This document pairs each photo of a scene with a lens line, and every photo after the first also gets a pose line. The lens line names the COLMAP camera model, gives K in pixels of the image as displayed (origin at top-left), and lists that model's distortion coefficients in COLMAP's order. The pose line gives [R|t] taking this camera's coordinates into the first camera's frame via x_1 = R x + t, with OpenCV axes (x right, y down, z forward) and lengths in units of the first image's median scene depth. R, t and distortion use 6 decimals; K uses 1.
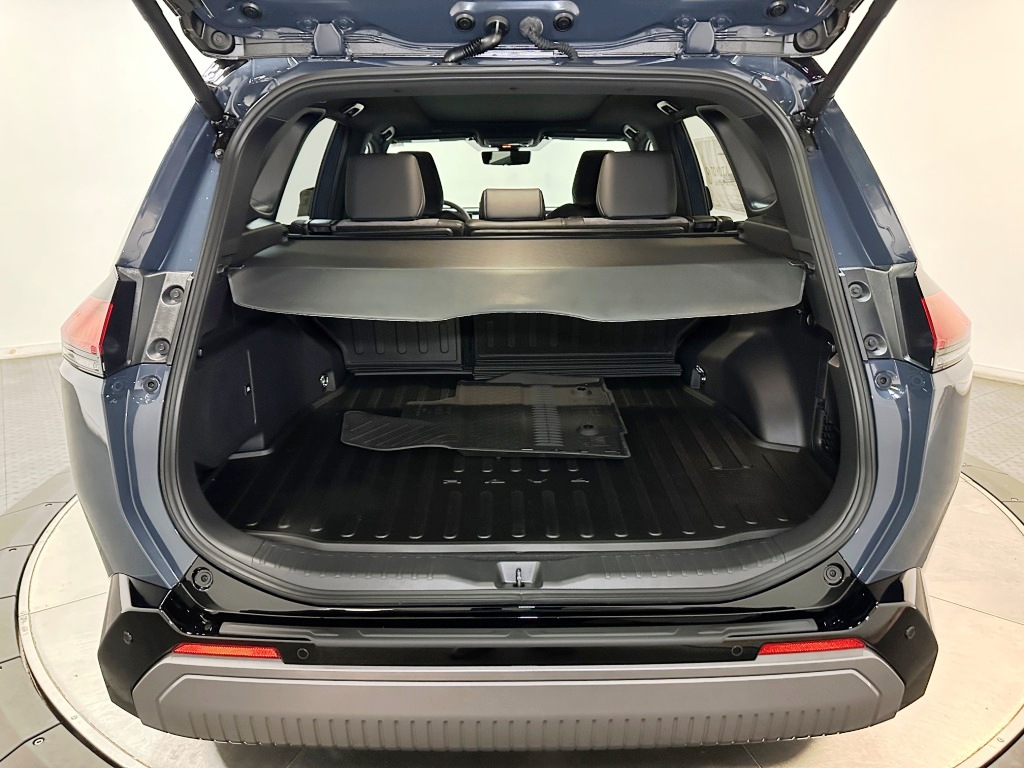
lens RADIAL K [[722.6, 0, 512.0], [0, 722.6, 384.0], [0, 0, 1]] dist [0.080632, -0.092507]
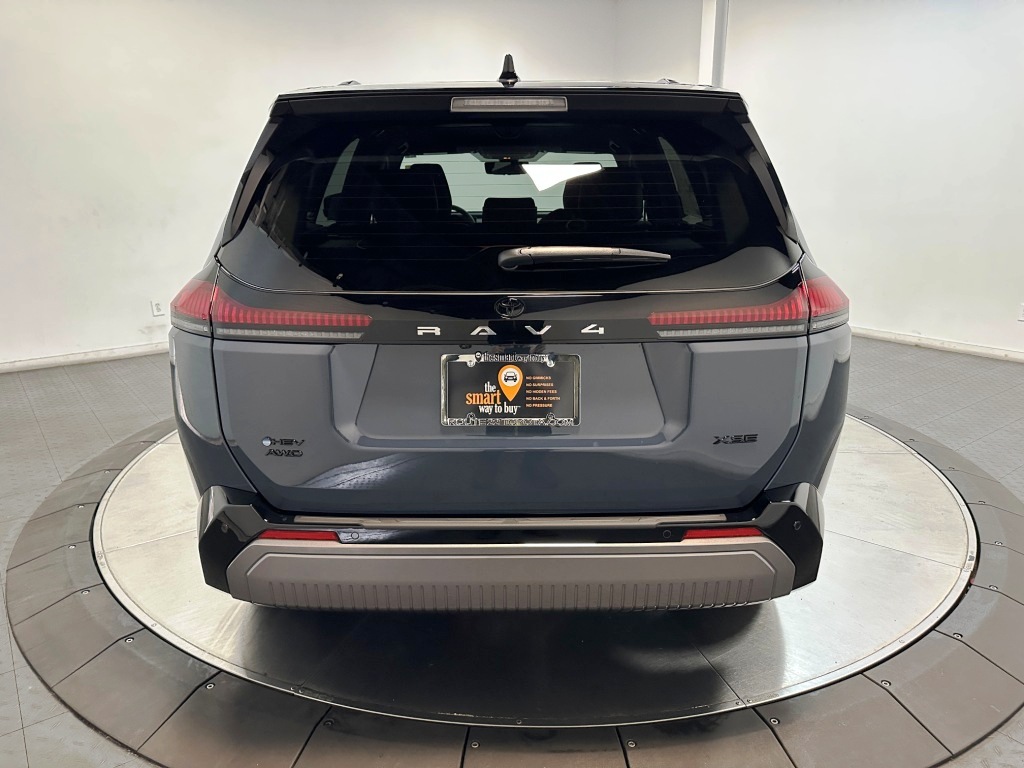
lens RADIAL K [[722.6, 0, 512.0], [0, 722.6, 384.0], [0, 0, 1]] dist [0.080632, -0.092507]
pose [[0.999987, 0.001442, -0.004941, 0.009892], [-0.001460, 0.999993, -0.003506, 0.043141], [0.004936, 0.003514, 0.999982, -0.194264]]
